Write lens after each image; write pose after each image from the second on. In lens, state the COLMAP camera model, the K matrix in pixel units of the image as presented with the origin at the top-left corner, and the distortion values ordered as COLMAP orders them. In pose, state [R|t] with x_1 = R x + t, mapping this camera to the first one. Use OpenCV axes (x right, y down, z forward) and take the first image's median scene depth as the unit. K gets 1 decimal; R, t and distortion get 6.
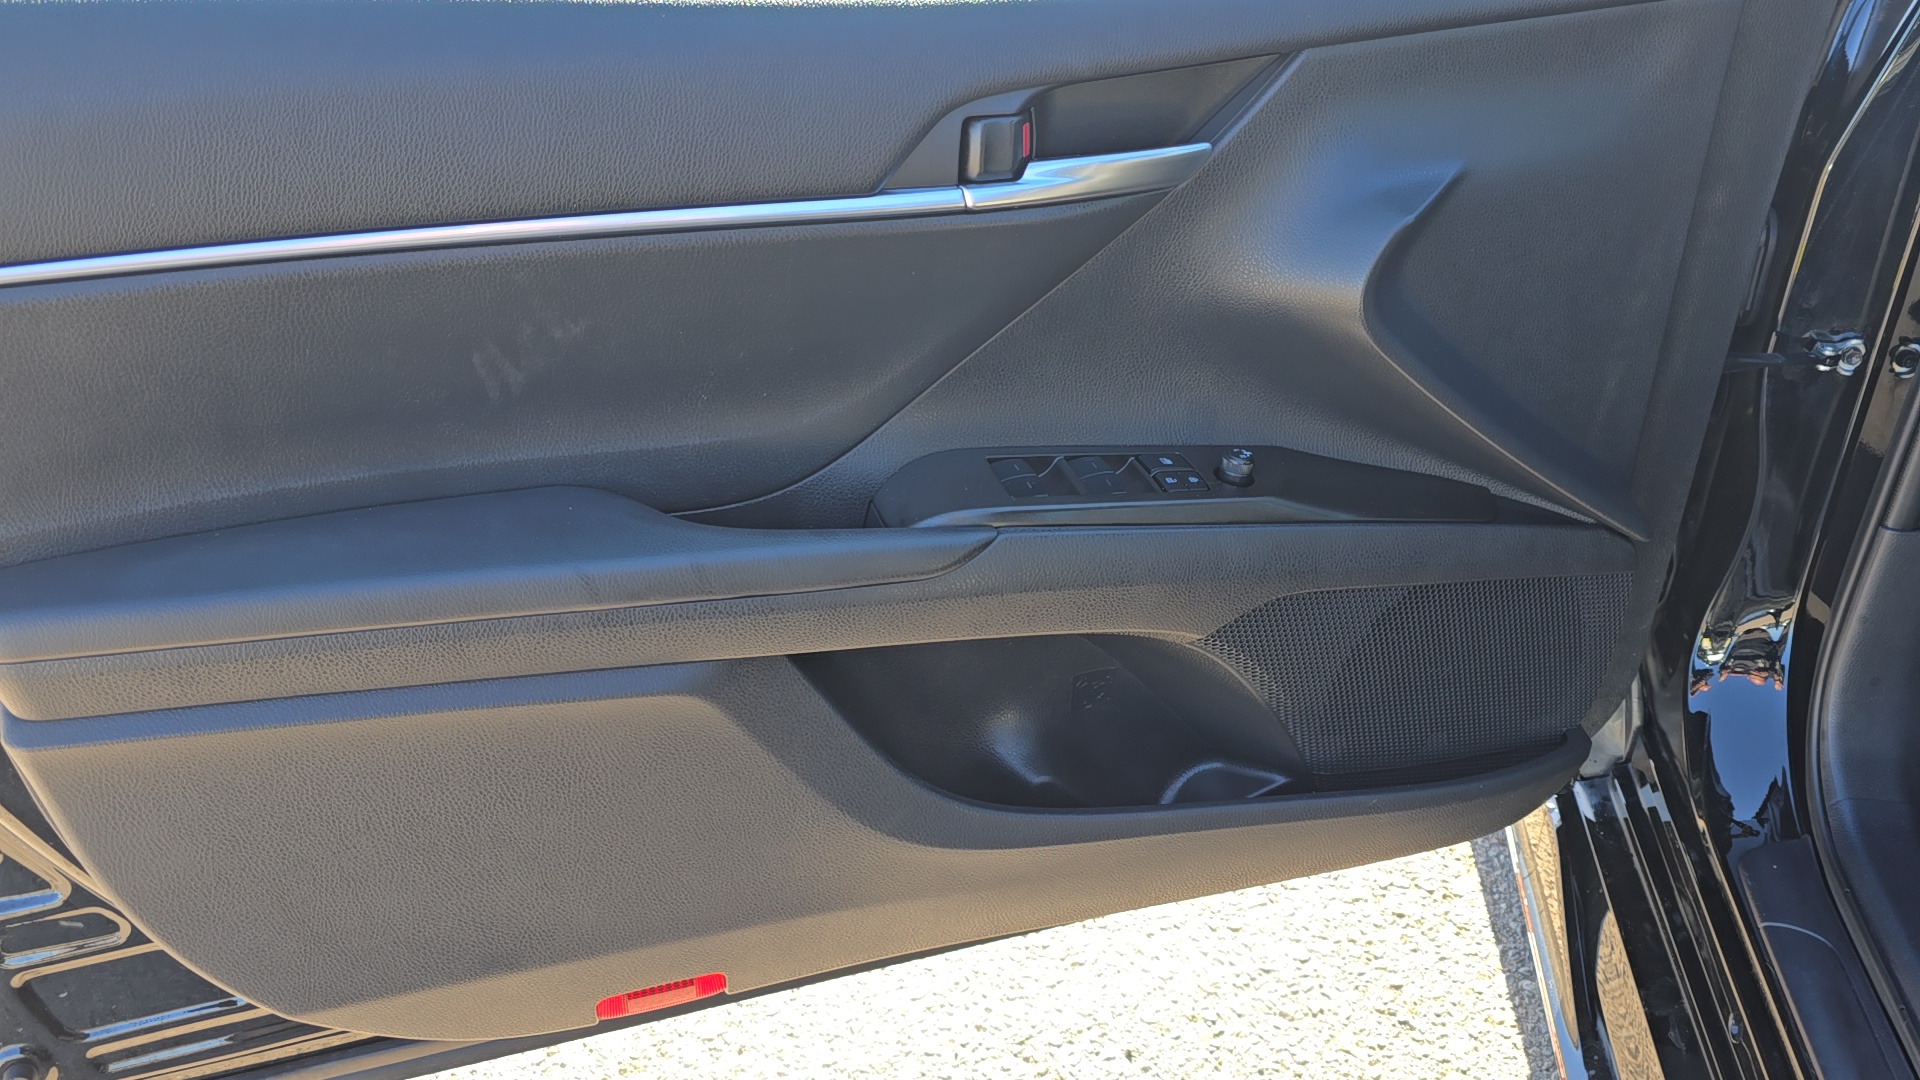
lens RADIAL K [[1630.2, 0, 955.1], [0, 1630.2, 543.3], [0, 0, 1]] dist [-0.015353, 0.032365]
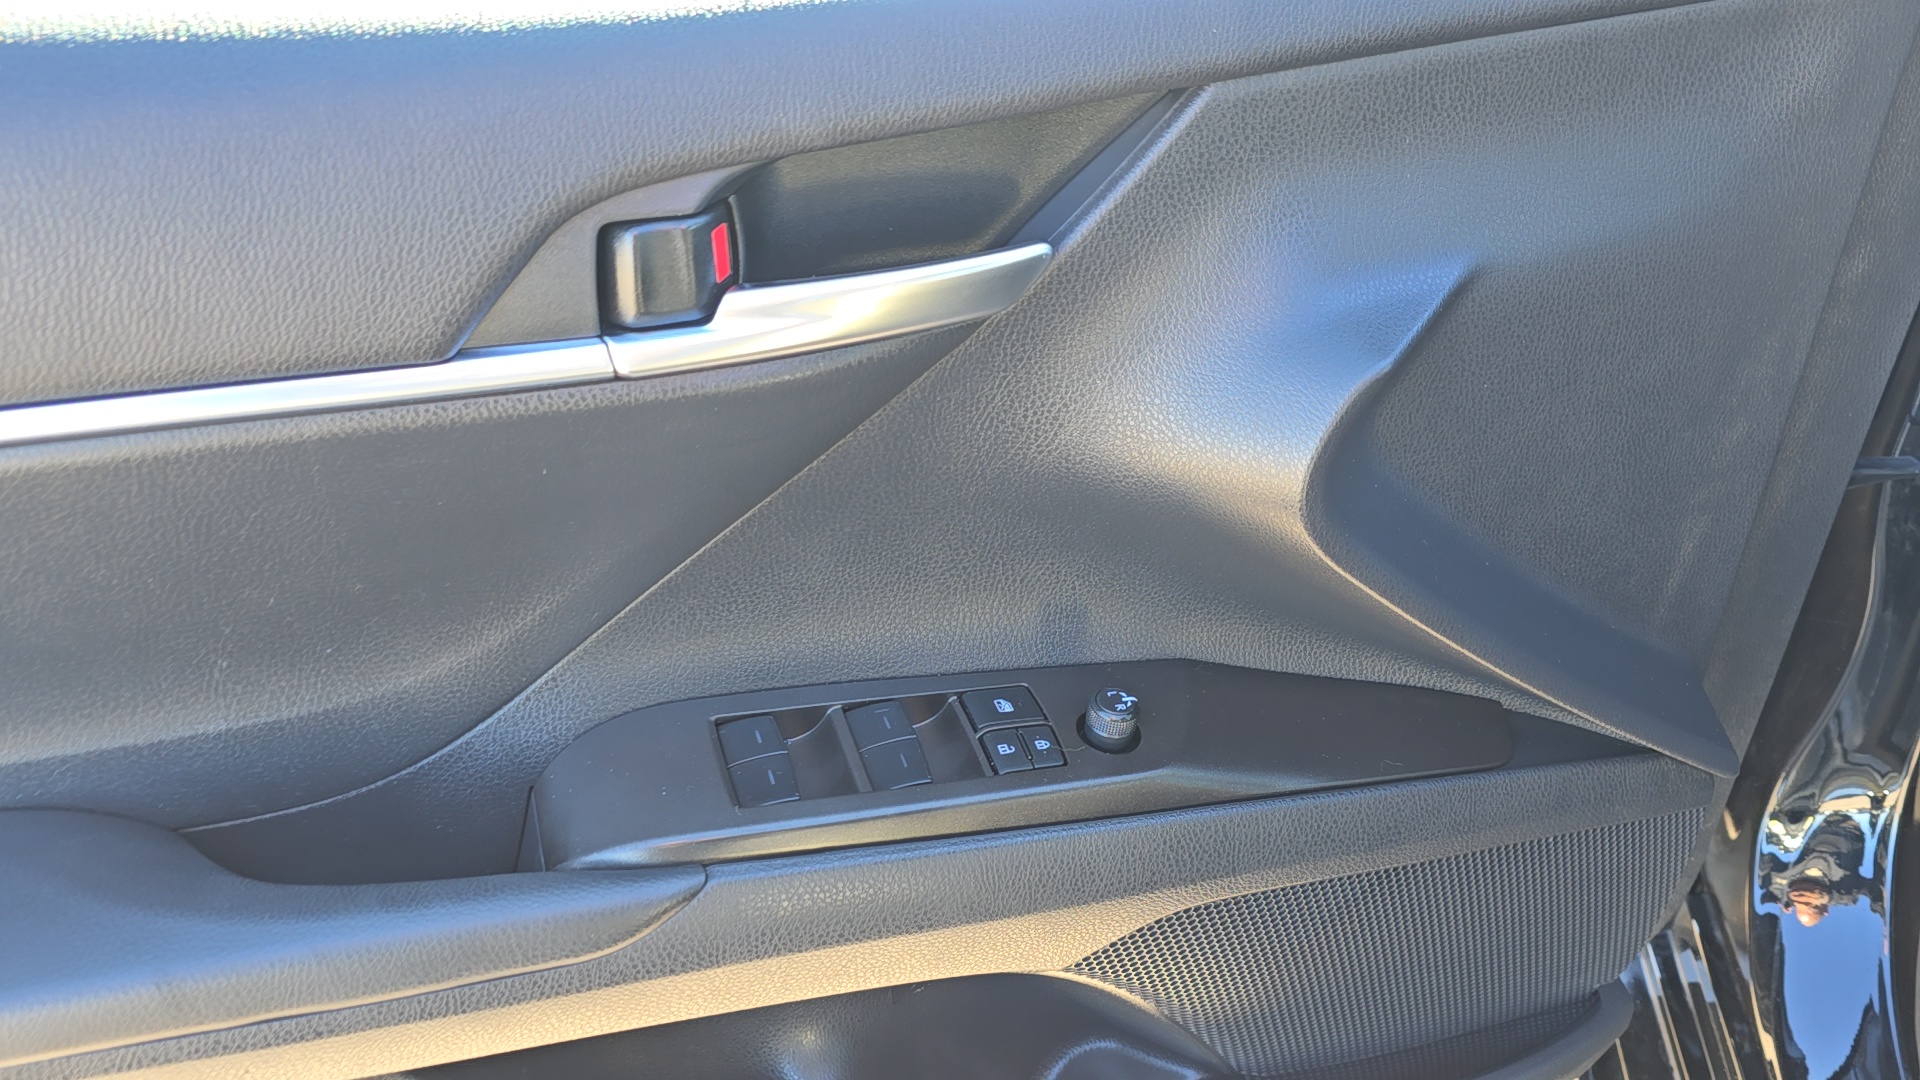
lens RADIAL K [[1630.2, 0, 967.6], [0, 1630.2, 539.3], [0, 0, 1]] dist [-0.015353, 0.032365]
pose [[0.999925, -0.005148, 0.011080, 0.117086], [0.004205, 0.996494, 0.083560, -0.183869], [-0.011471, -0.083507, 0.996441, 0.392640]]
